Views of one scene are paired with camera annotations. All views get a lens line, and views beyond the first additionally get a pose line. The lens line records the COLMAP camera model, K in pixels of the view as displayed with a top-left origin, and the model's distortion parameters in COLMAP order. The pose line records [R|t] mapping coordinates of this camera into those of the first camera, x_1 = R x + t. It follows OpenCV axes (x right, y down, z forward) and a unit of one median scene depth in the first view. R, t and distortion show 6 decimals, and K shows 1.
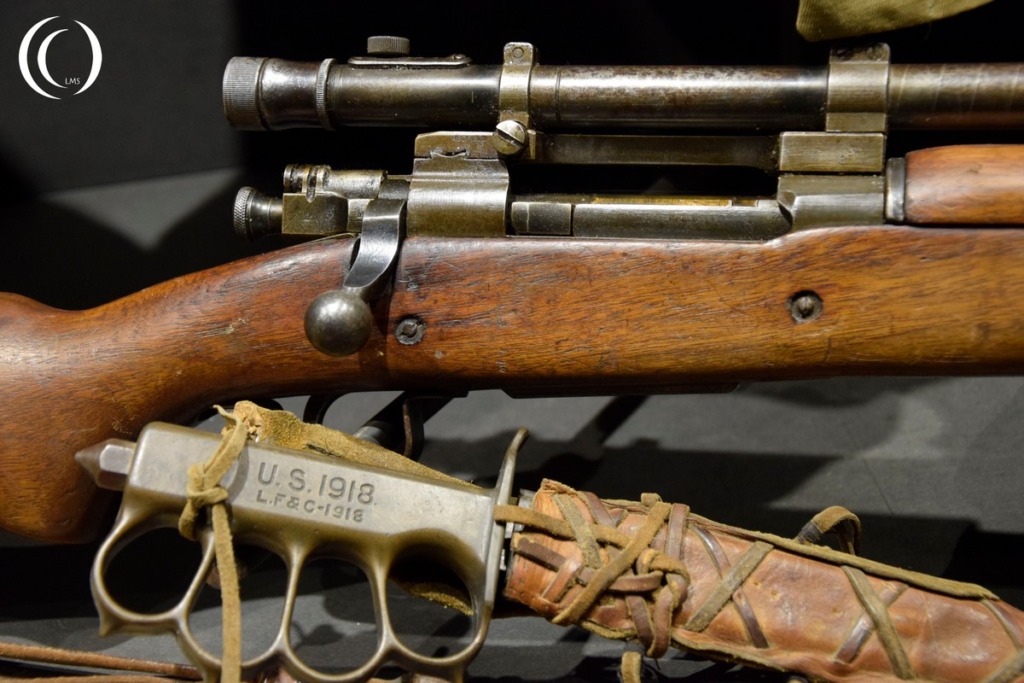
lens RADIAL K [[1924.9, 0, 511.7], [0, 1924.9, 339.7], [0, 0, 1]] dist [0.278225, 0.000000]
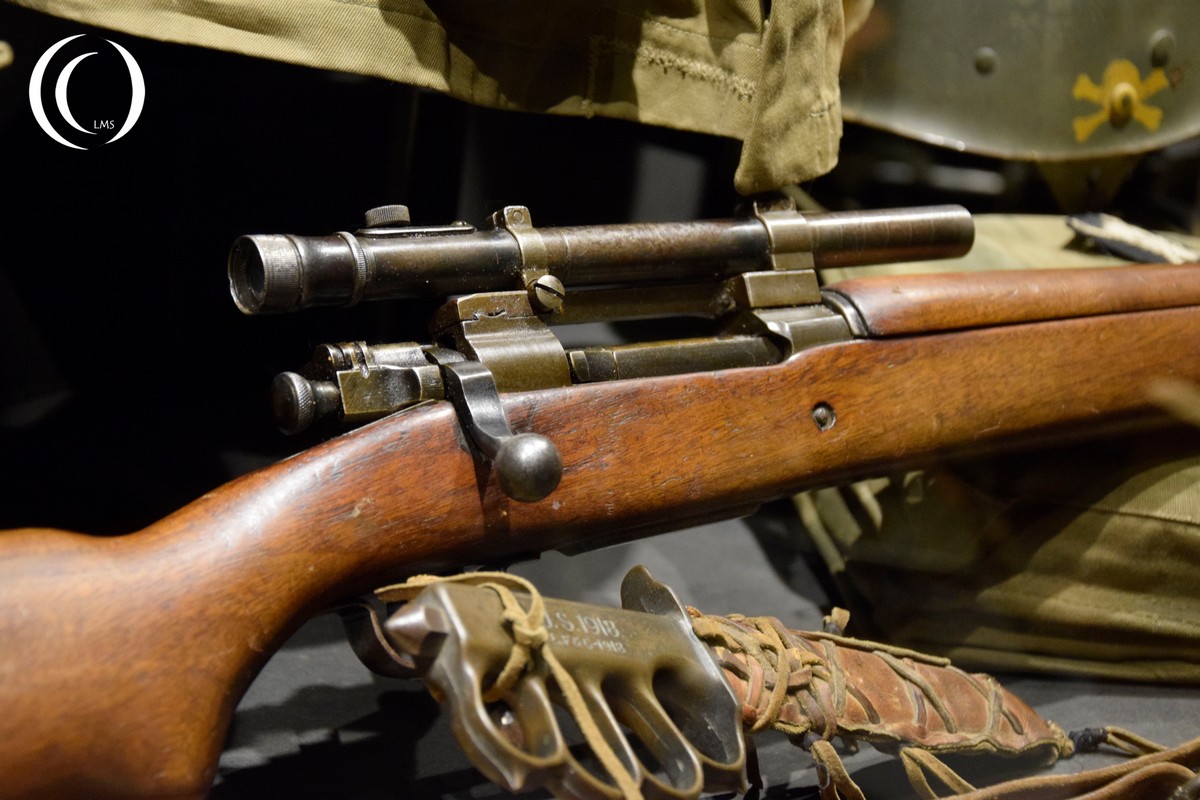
lens RADIAL K [[2738.3, 0, 601.3], [0, 2738.3, 402.3], [0, 0, 1]] dist [0.421921, 0.000000]
pose [[0.645820, -0.056716, 0.761380, -1.090584], [0.226746, 0.966491, -0.120337, 0.131153], [-0.729042, 0.250356, 0.637039, 0.083425]]
